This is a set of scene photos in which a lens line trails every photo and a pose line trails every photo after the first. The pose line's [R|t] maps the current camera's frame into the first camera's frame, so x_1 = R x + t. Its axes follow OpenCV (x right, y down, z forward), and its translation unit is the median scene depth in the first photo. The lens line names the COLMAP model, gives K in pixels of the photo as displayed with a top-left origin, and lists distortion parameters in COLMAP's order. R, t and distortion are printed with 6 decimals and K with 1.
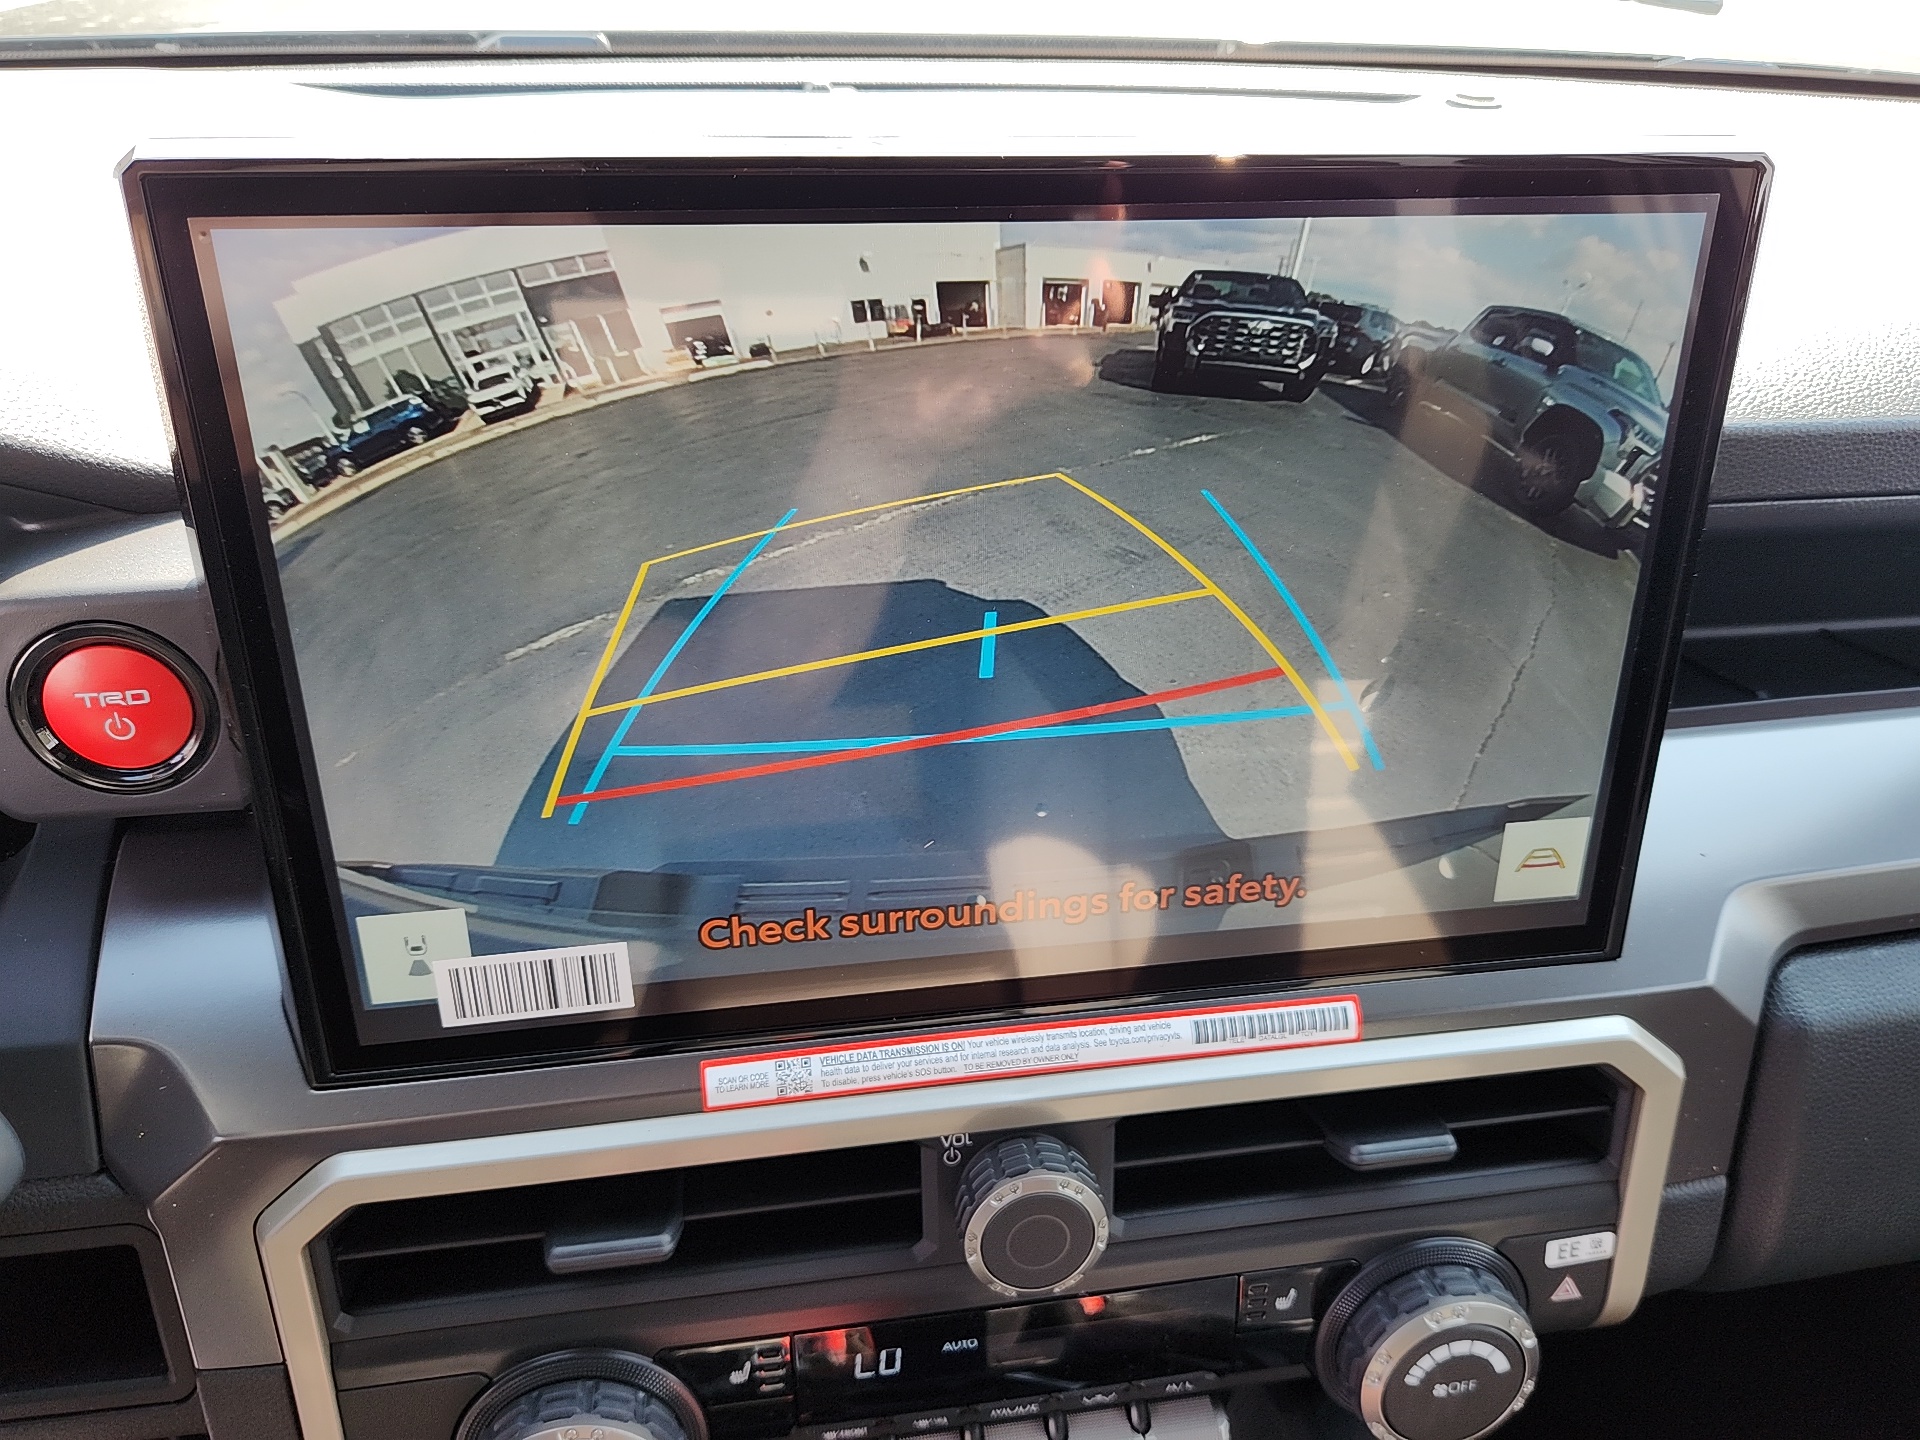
lens RADIAL K [[1394.5, 0, 985.7], [0, 1394.5, 711.9], [0, 0, 1]] dist [0.038286, -0.070080]
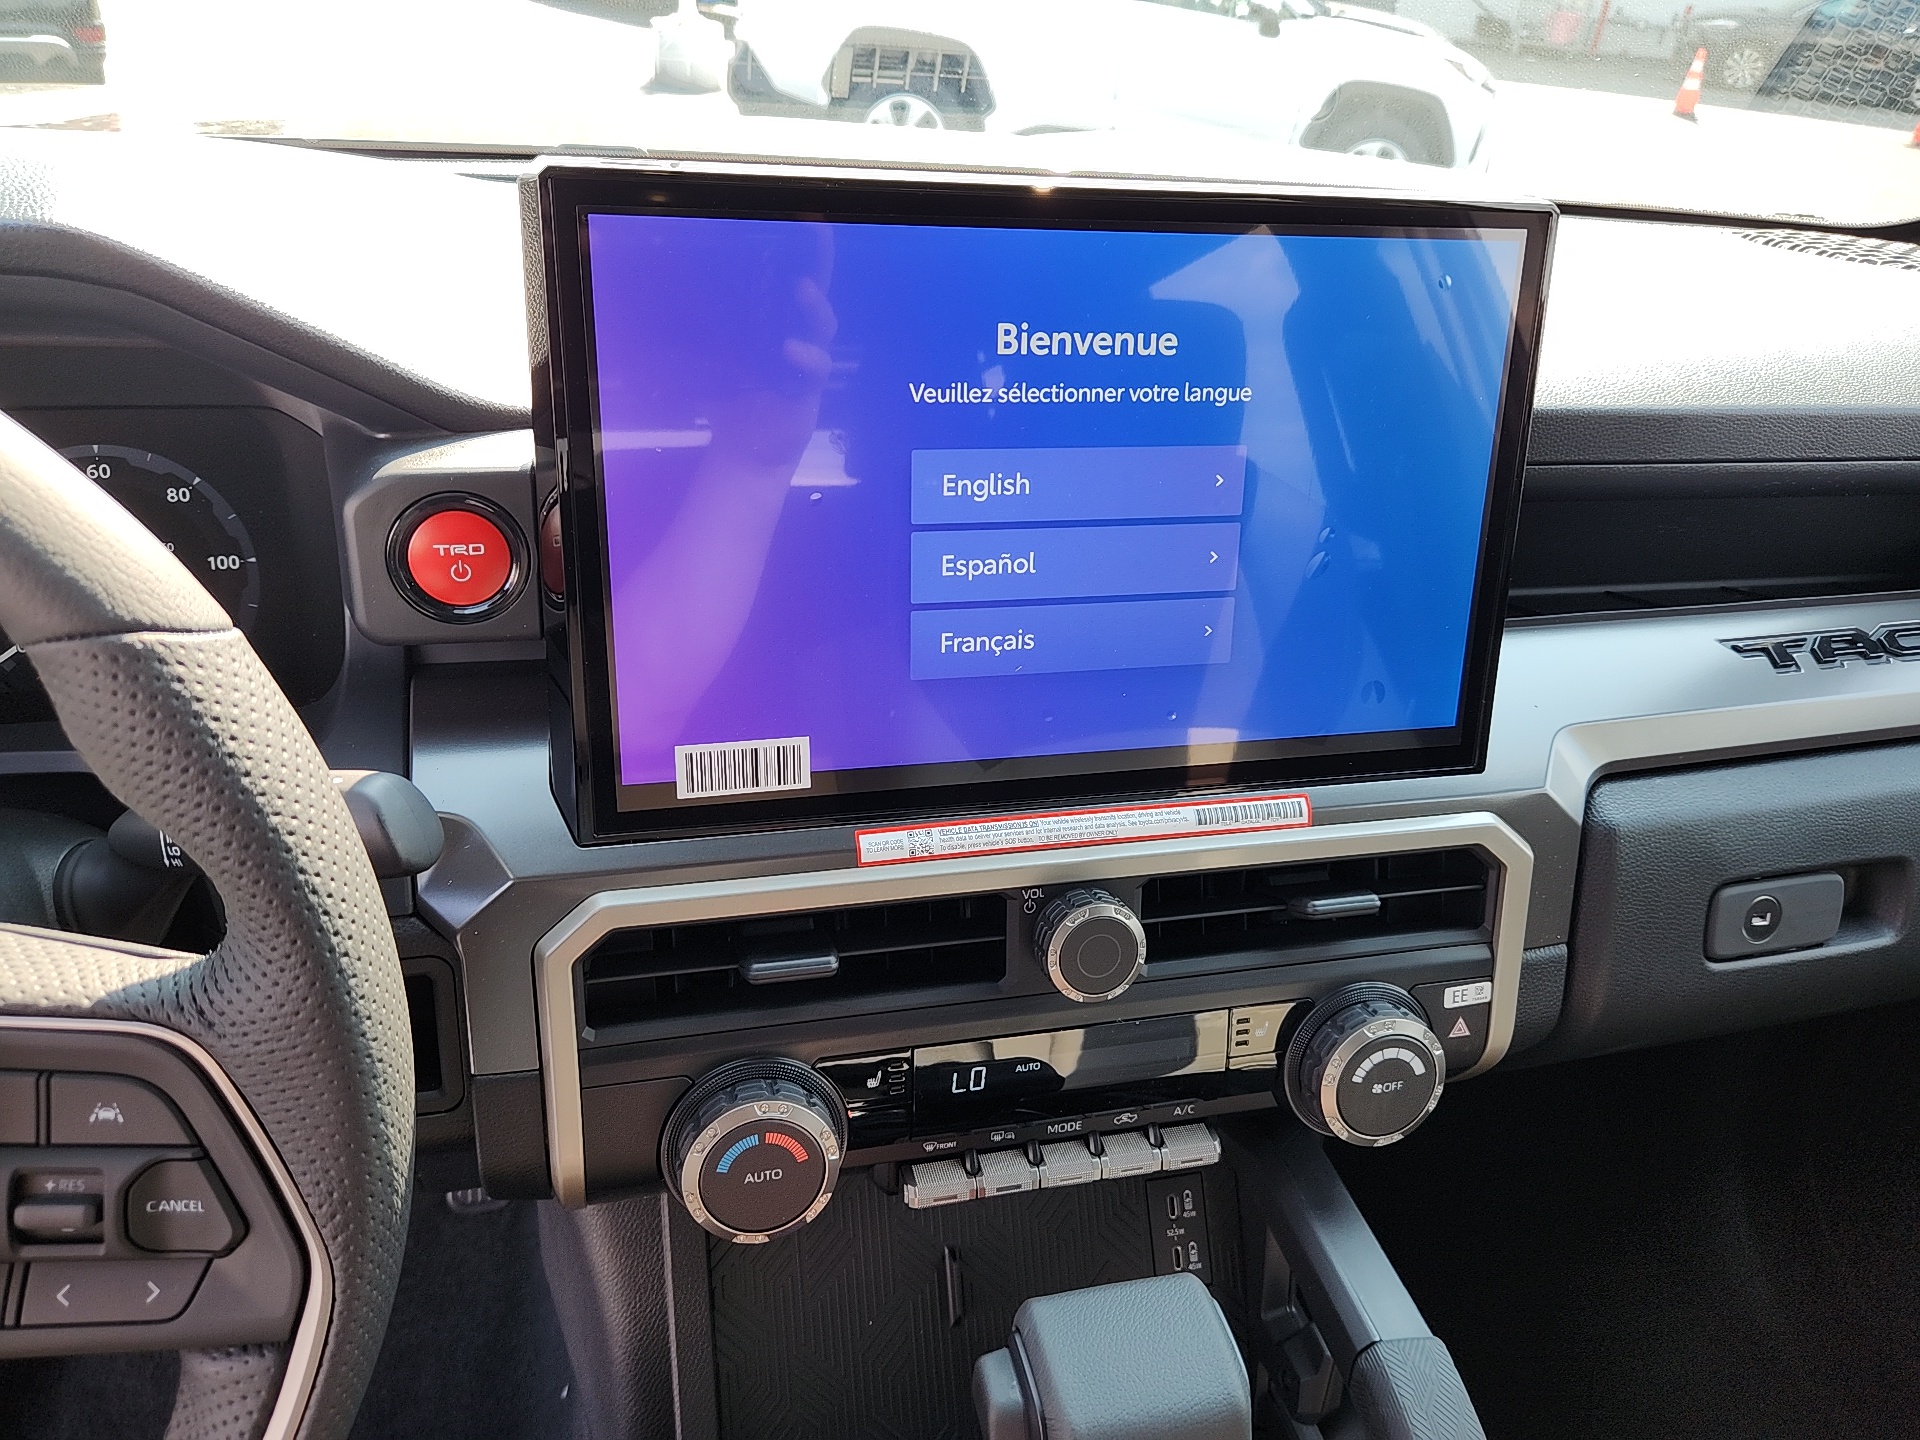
lens RADIAL K [[1363.9, 0, 954.3], [0, 1363.9, 720.9], [0, 0, 1]] dist [0.034282, -0.004496]
pose [[0.995238, -0.012264, 0.096698, -0.232213], [0.021152, 0.995587, -0.091427, 0.263863], [-0.095150, 0.093037, 0.991106, -0.352819]]
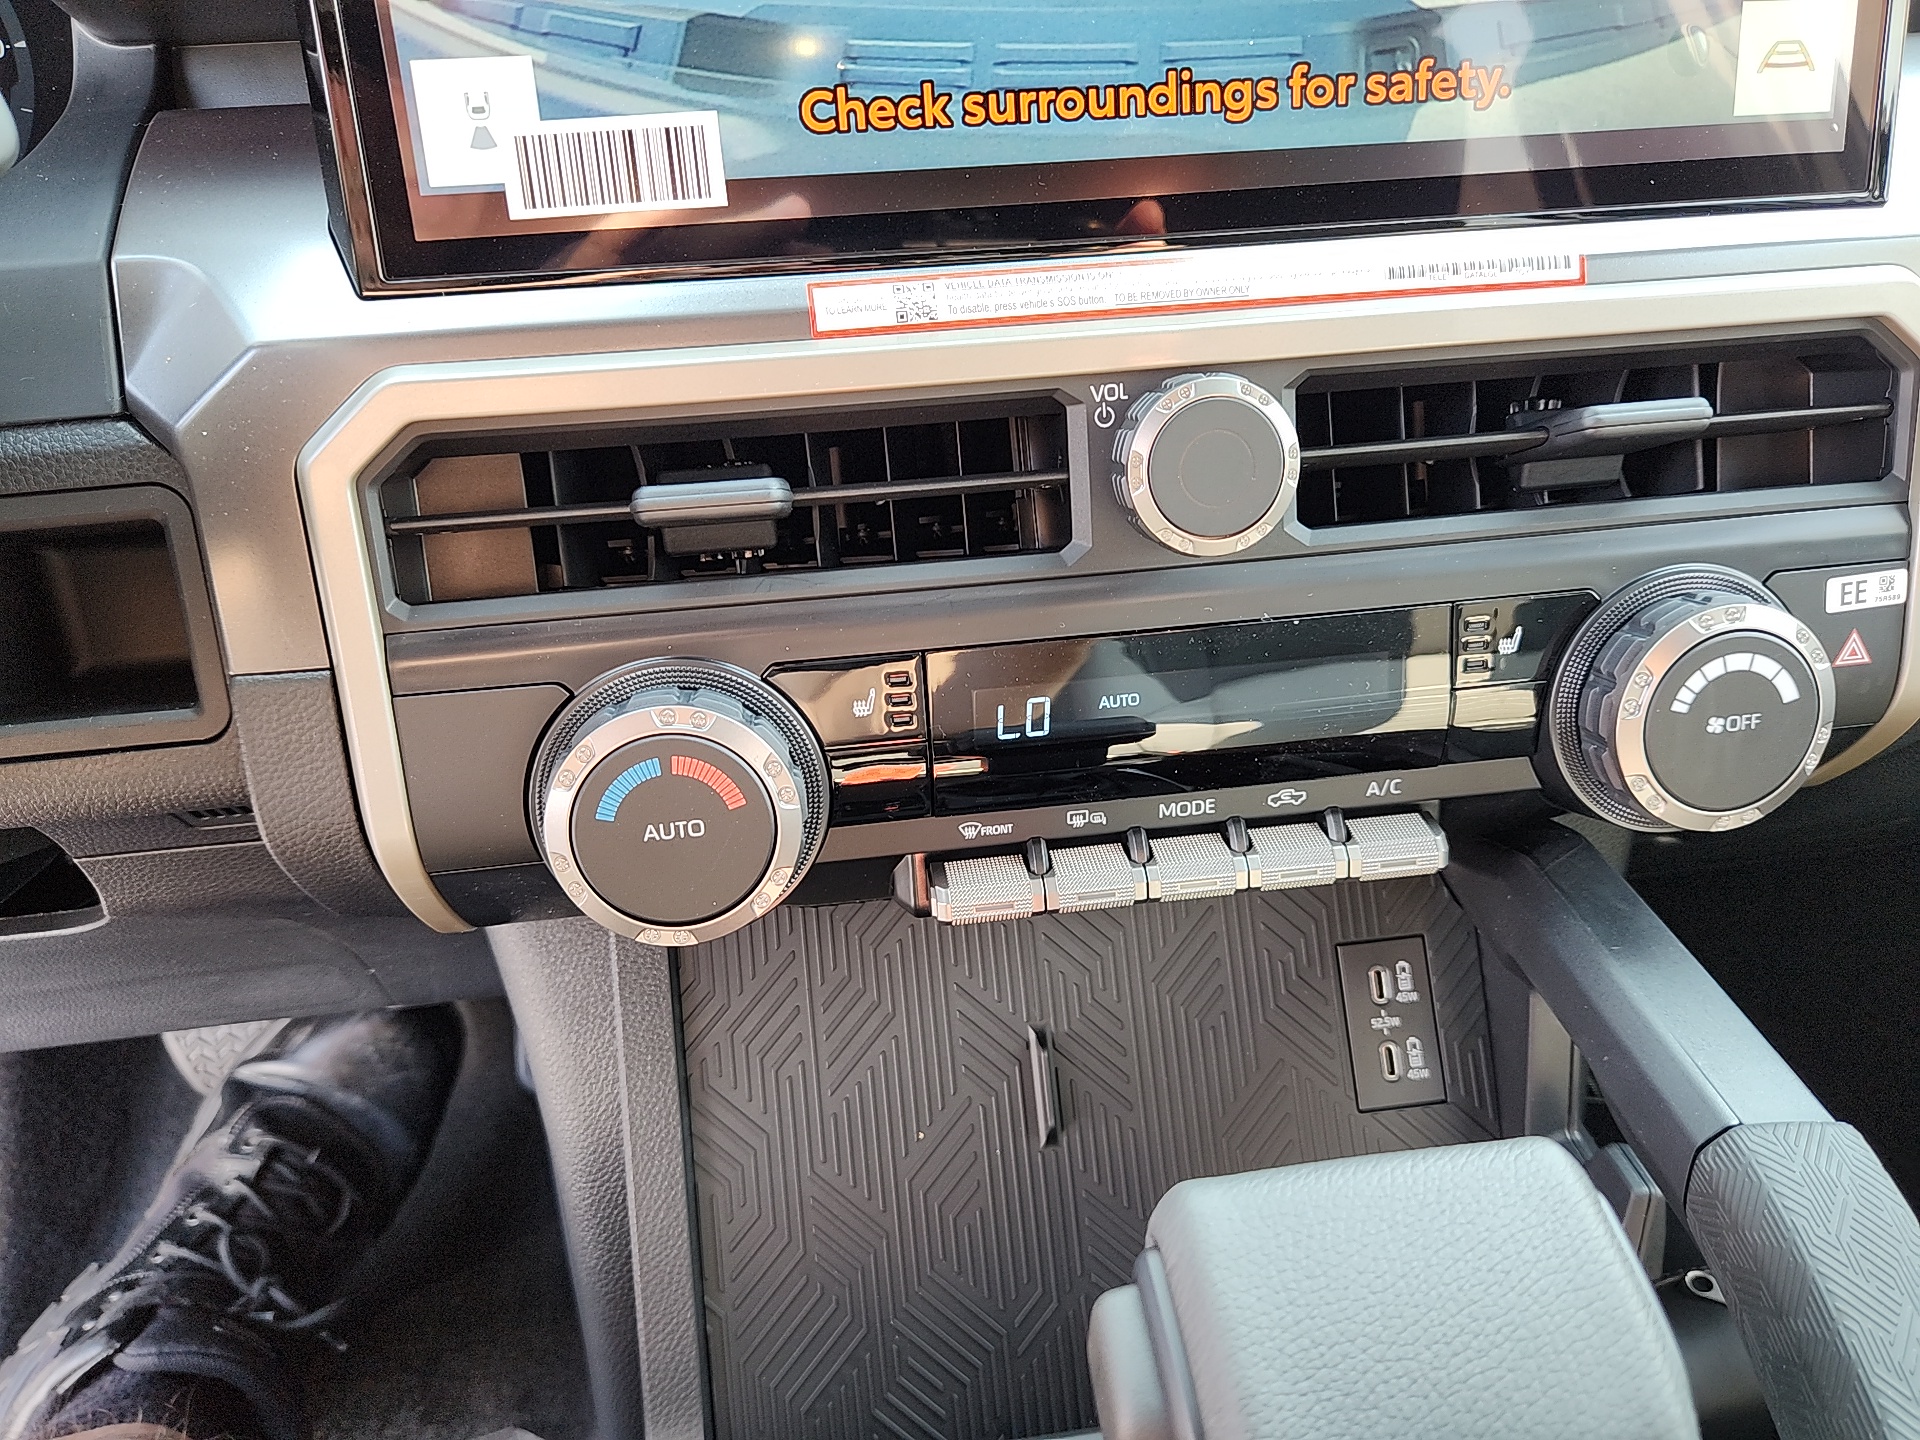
lens RADIAL K [[1407.1, 0, 960.2], [0, 1407.1, 725.1], [0, 0, 1]] dist [0.030812, -0.052195]
pose [[0.997241, -0.046953, -0.057503, -0.072486], [0.041907, 0.995412, -0.086017, 0.588894], [0.061278, 0.083370, 0.994633, 0.171144]]
